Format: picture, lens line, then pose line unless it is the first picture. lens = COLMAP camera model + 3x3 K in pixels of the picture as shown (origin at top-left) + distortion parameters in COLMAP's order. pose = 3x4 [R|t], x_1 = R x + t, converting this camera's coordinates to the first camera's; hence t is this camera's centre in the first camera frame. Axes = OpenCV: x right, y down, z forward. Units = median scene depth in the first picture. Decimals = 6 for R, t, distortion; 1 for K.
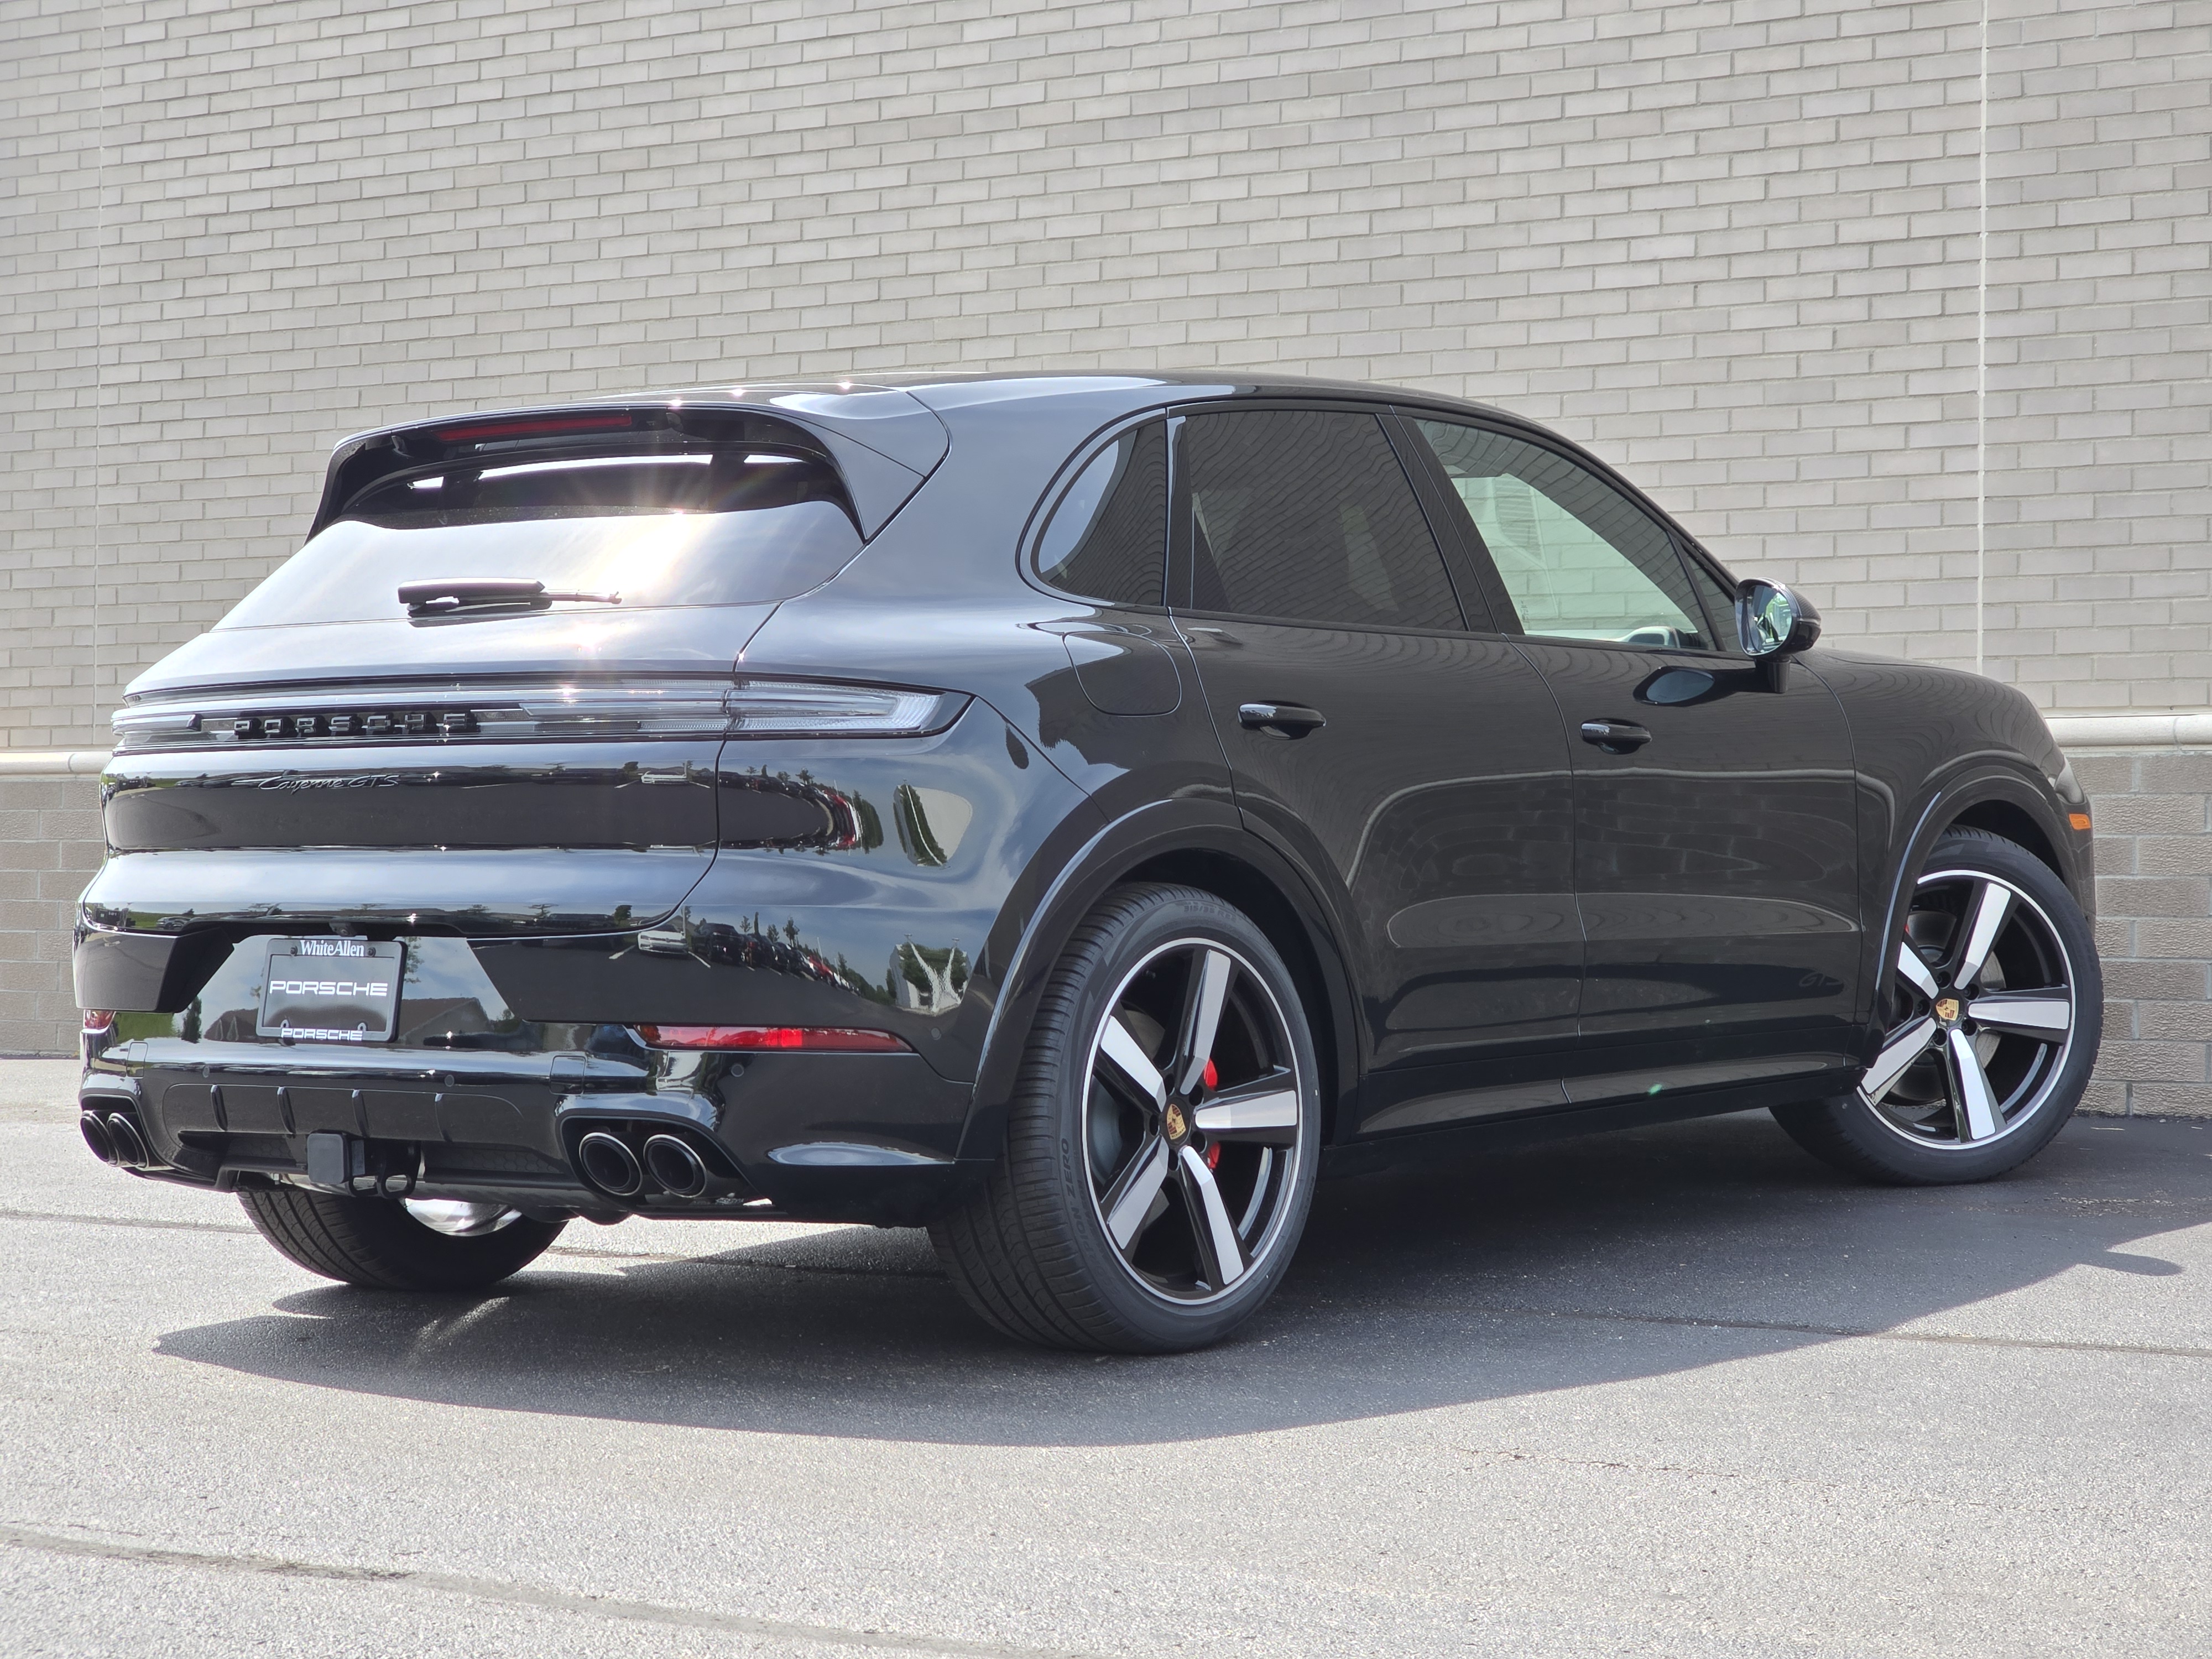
lens RADIAL K [[4306.6, 0, 1166.5], [0, 4306.6, 834.1], [0, 0, 1]] dist [0.027165, -0.123448]
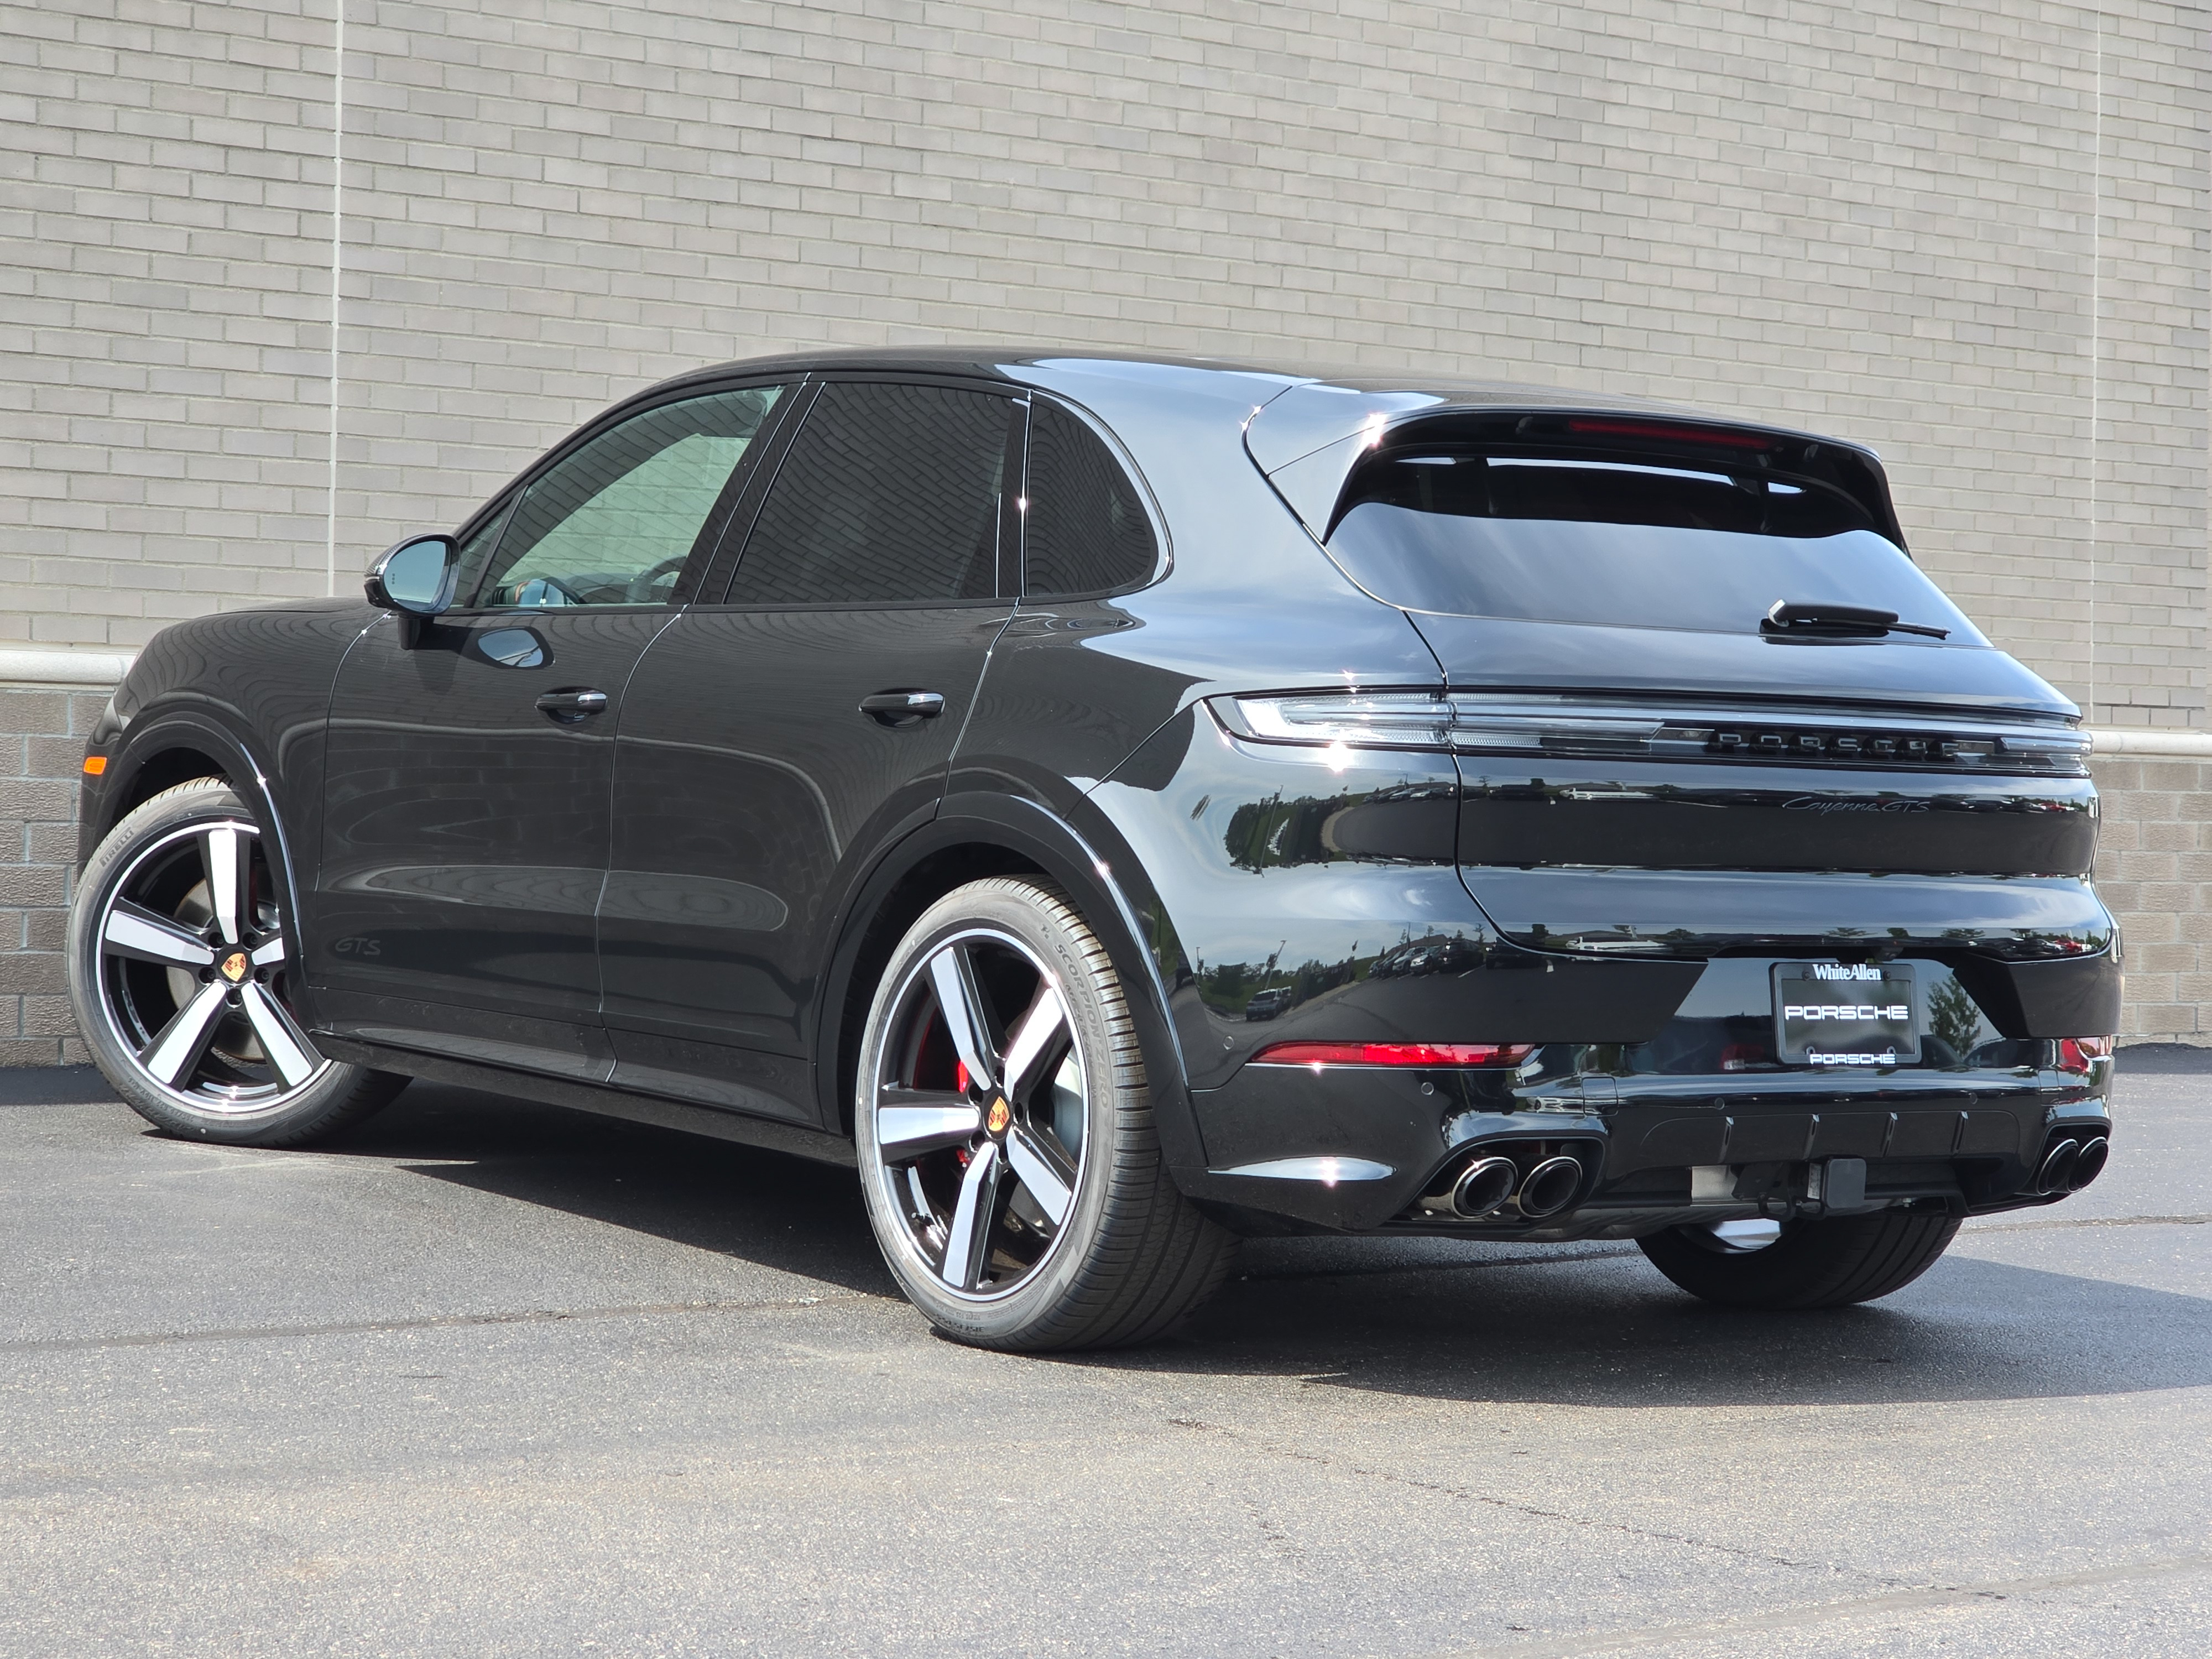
lens RADIAL K [[4881.7, 0, 1106.0], [0, 4881.7, 829.5], [0, 0, 1]] dist [-0.110838, 1.722131]
pose [[0.299327, -0.006659, 0.954127, -0.803132], [-0.029382, 0.999437, 0.016193, -0.011907], [-0.953698, -0.032882, 0.298962, 0.504911]]
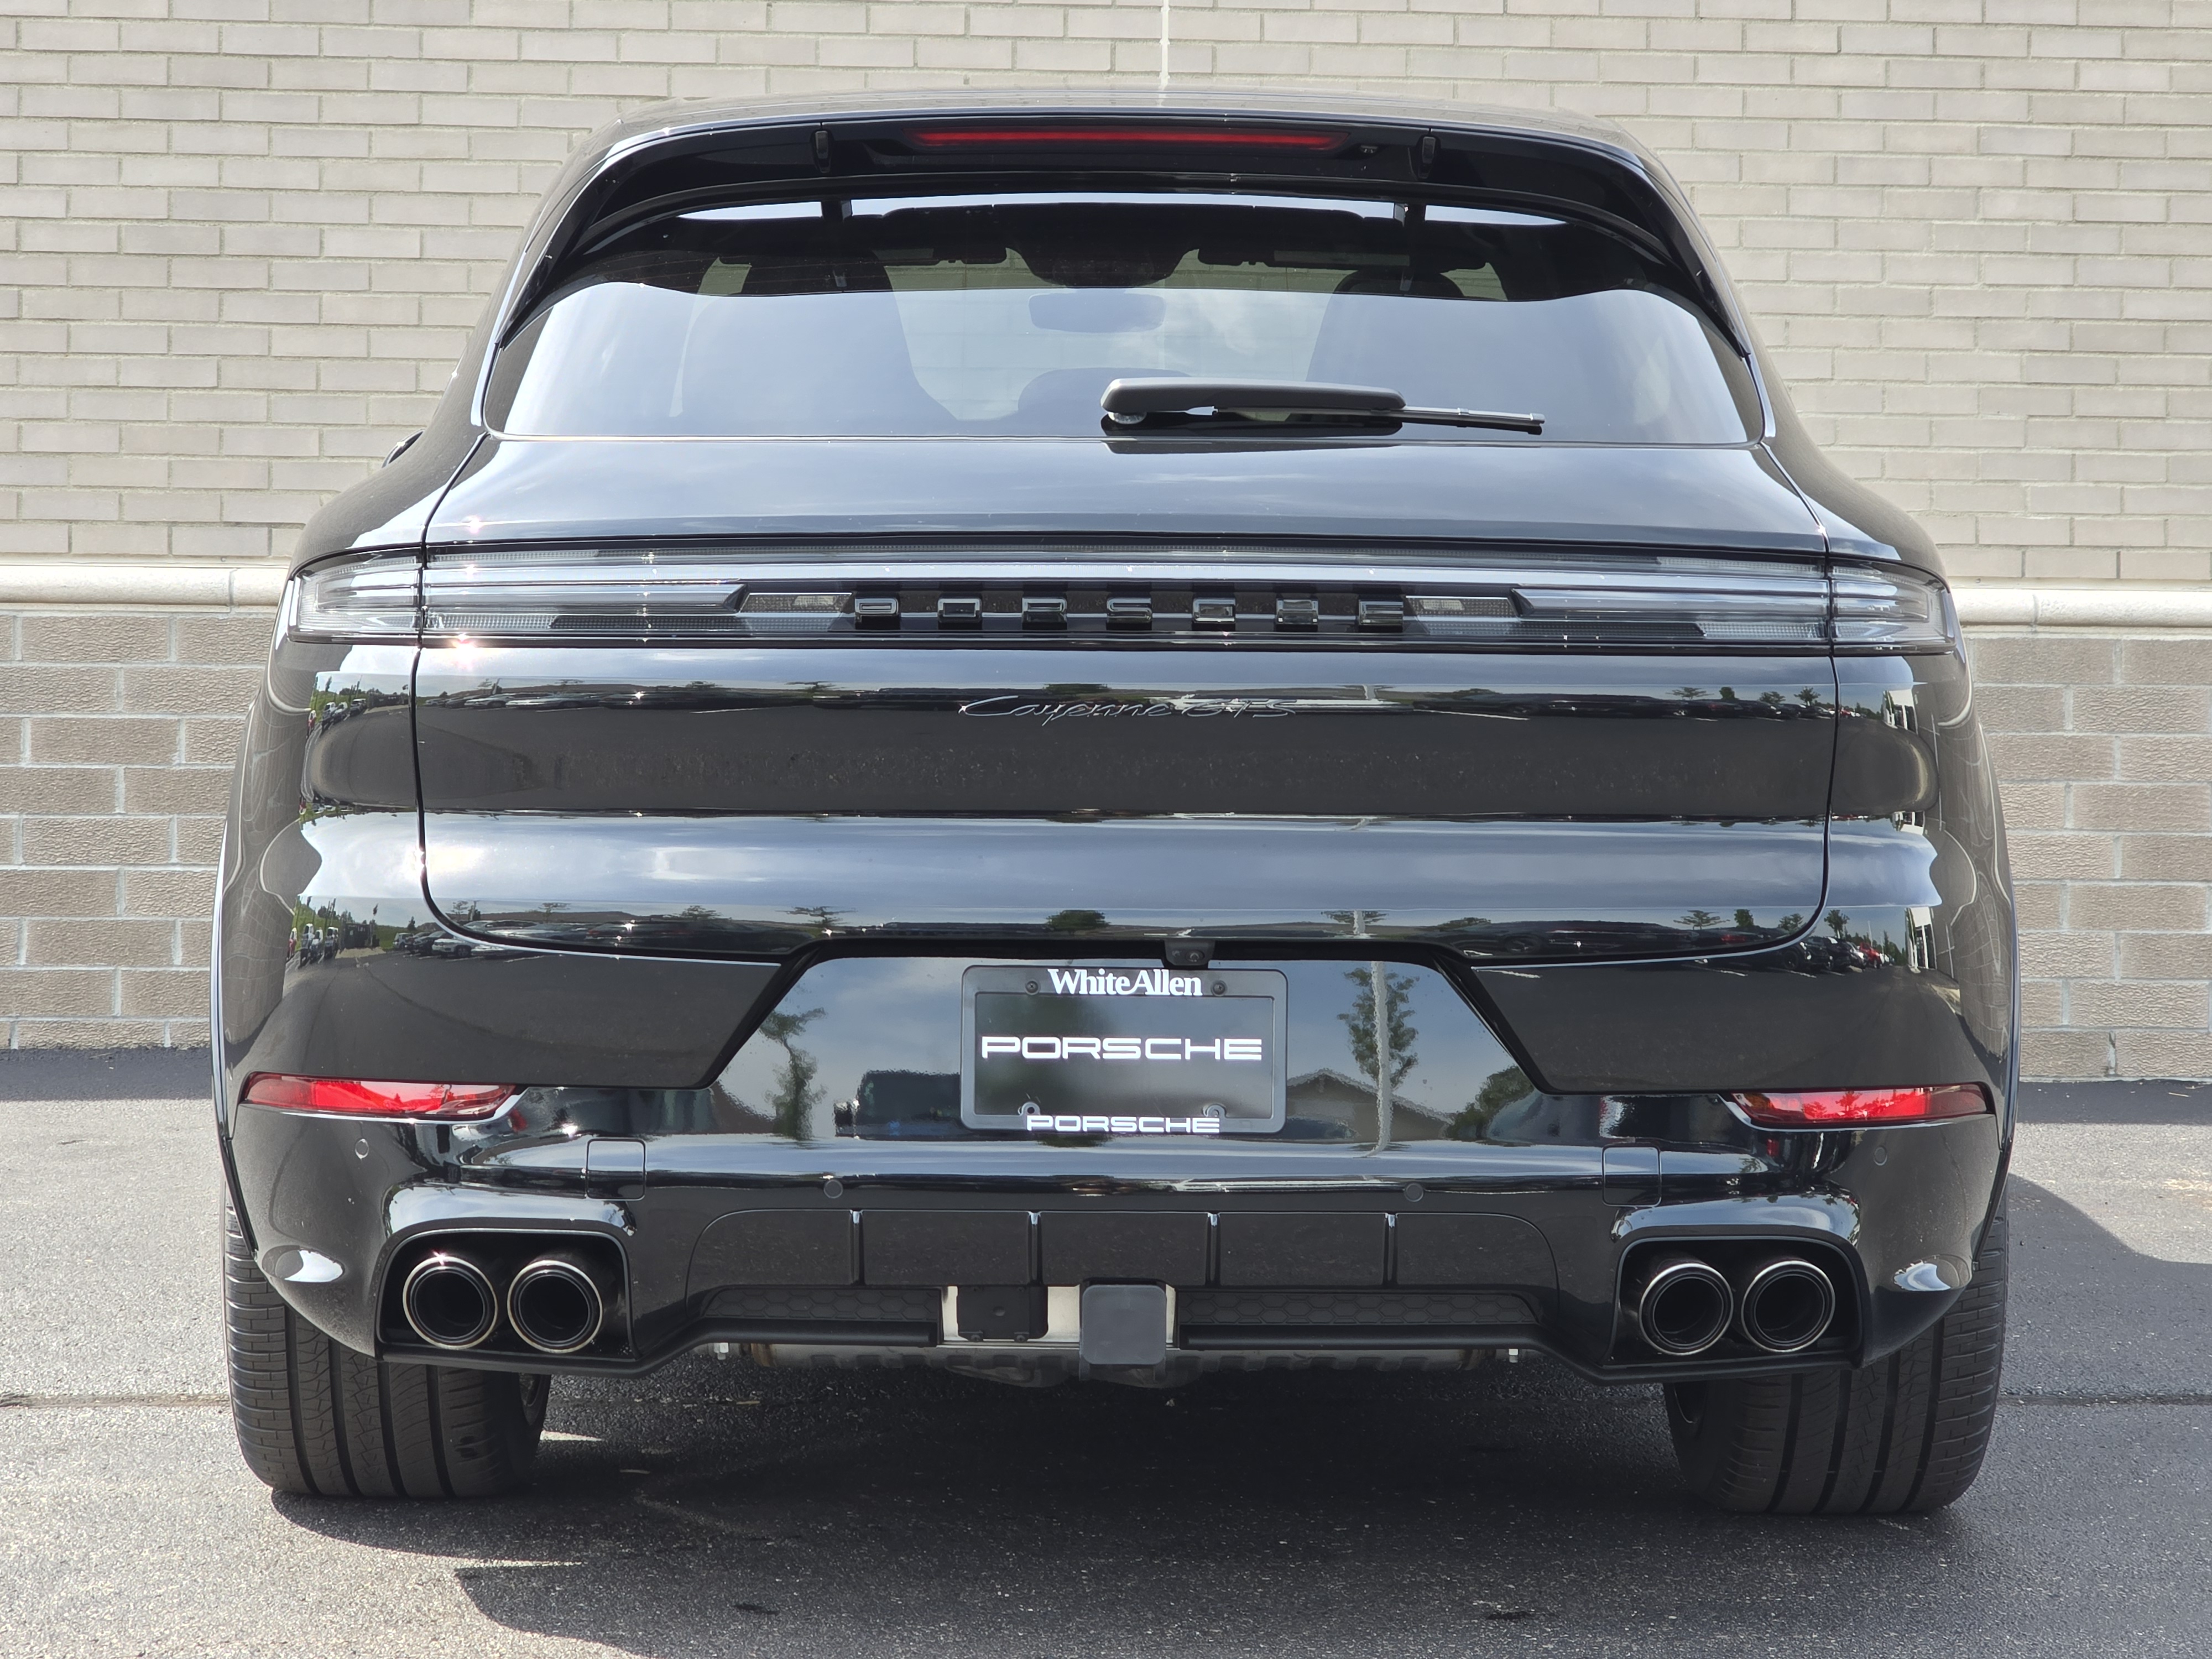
lens RADIAL K [[4891.7, 0, 1106.0], [0, 4891.7, 829.5], [0, 0, 1]] dist [-0.006036, 0.102441]
pose [[0.795415, -0.011488, 0.605956, -0.373582], [-0.011761, 0.999339, 0.034384, -0.011367], [-0.605951, -0.034476, 0.794754, 0.277655]]
